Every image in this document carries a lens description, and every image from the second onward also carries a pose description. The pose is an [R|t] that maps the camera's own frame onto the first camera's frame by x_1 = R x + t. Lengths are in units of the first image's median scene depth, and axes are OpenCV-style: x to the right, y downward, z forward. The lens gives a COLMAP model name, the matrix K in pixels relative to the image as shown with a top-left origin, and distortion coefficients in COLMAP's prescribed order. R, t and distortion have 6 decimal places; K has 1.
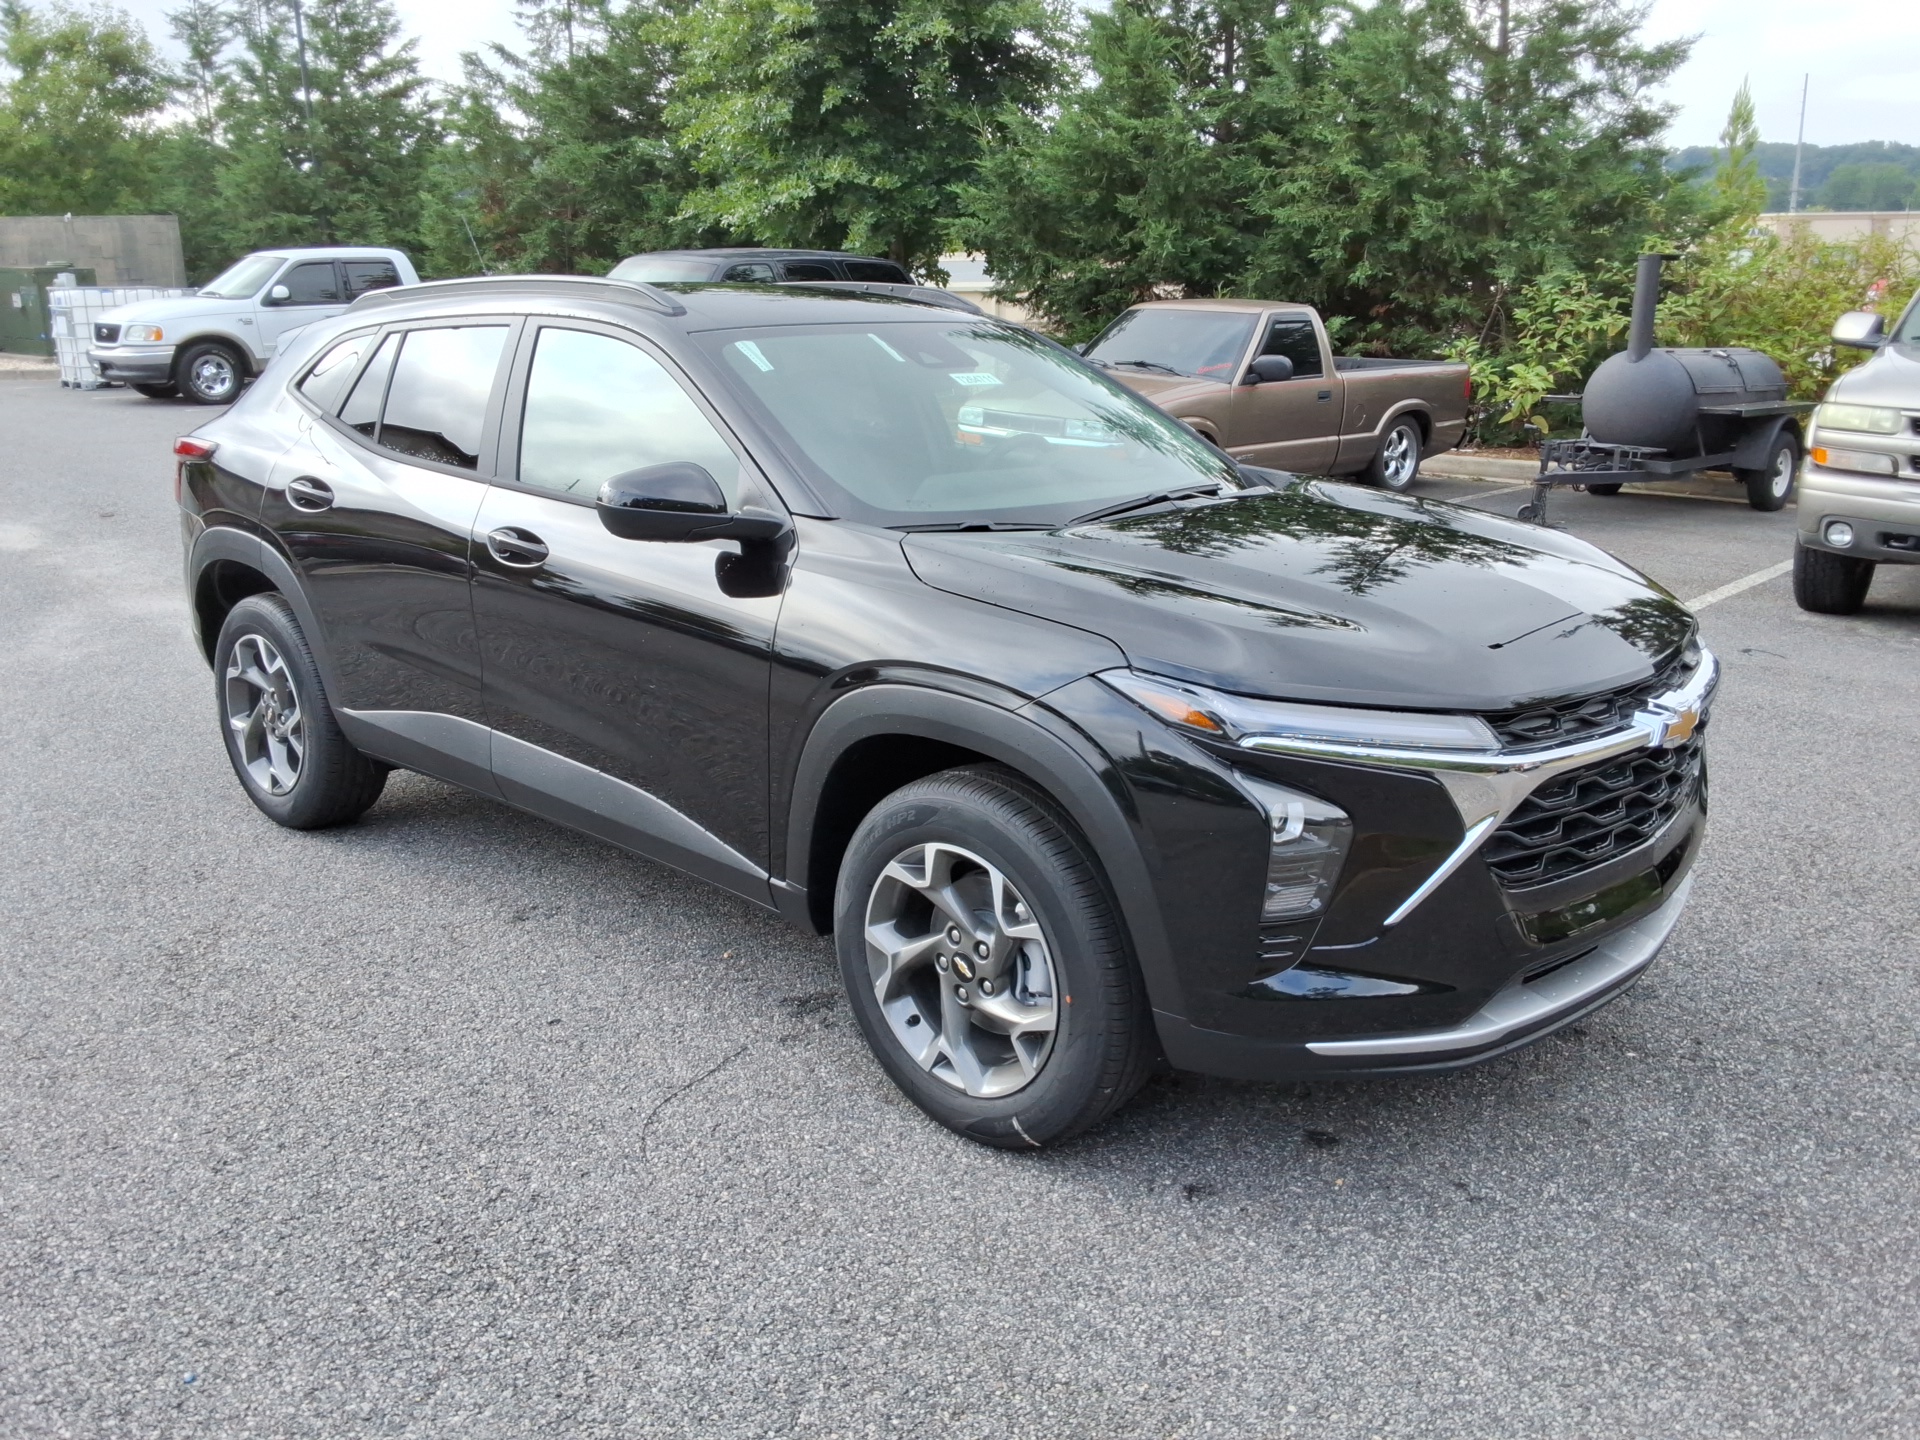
lens RADIAL K [[1544.9, 0, 951.9], [0, 1544.9, 713.8], [0, 0, 1]] dist [0.091622, -0.148599]
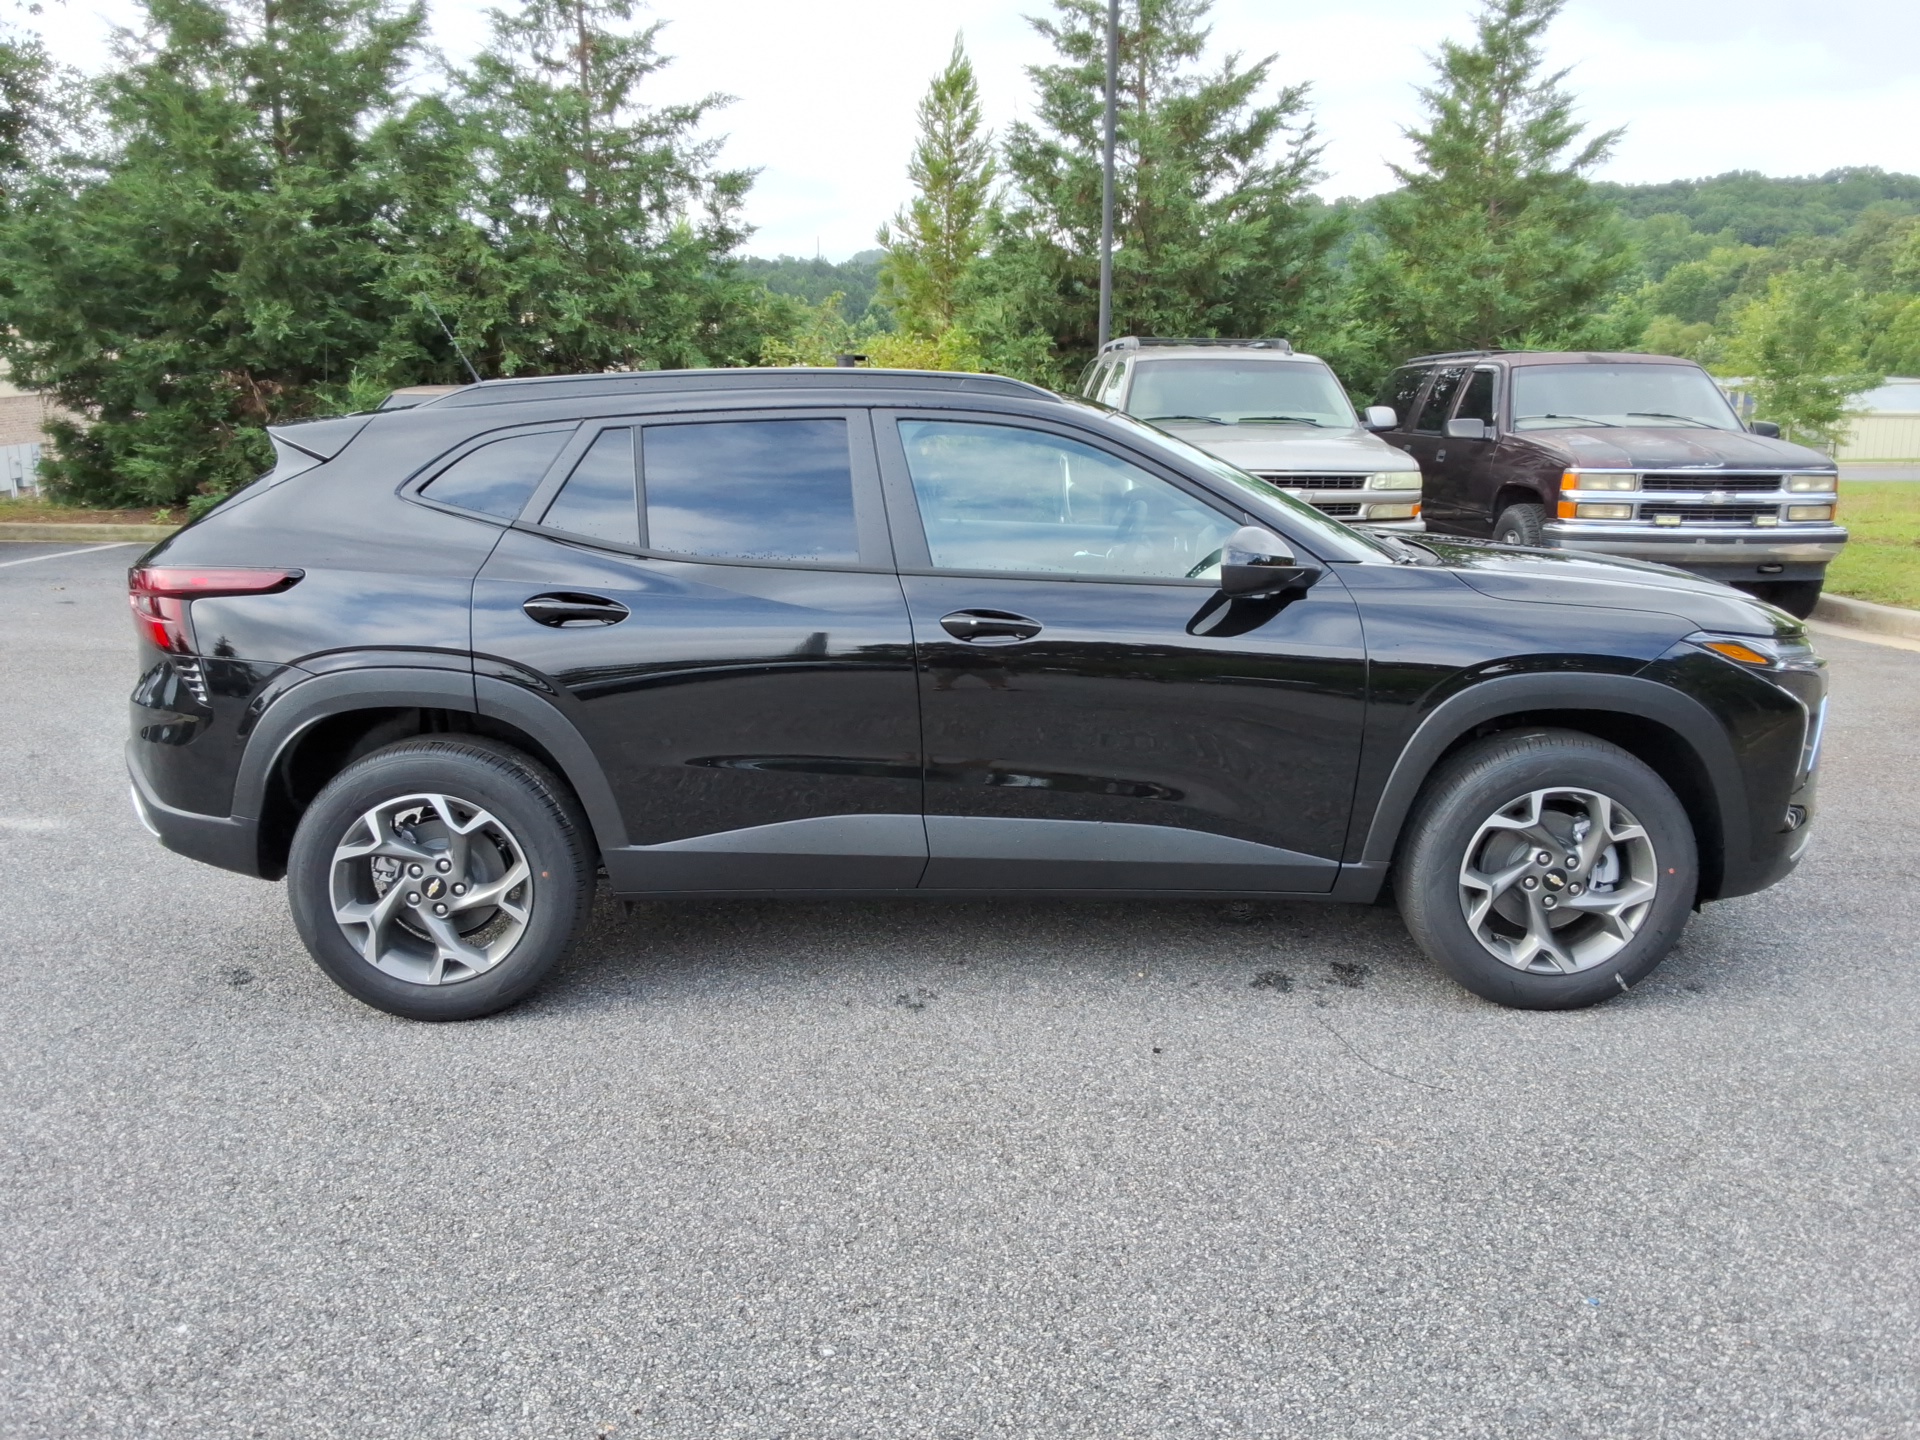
lens RADIAL K [[1544.9, 0, 984.6], [0, 1544.9, 709.4], [0, 0, 1]] dist [0.091622, -0.148599]
pose [[0.730850, -0.135193, 0.669016, -0.237357], [0.172085, 0.985020, 0.011060, -0.015719], [-0.660489, 0.107045, 0.743166, 0.058283]]
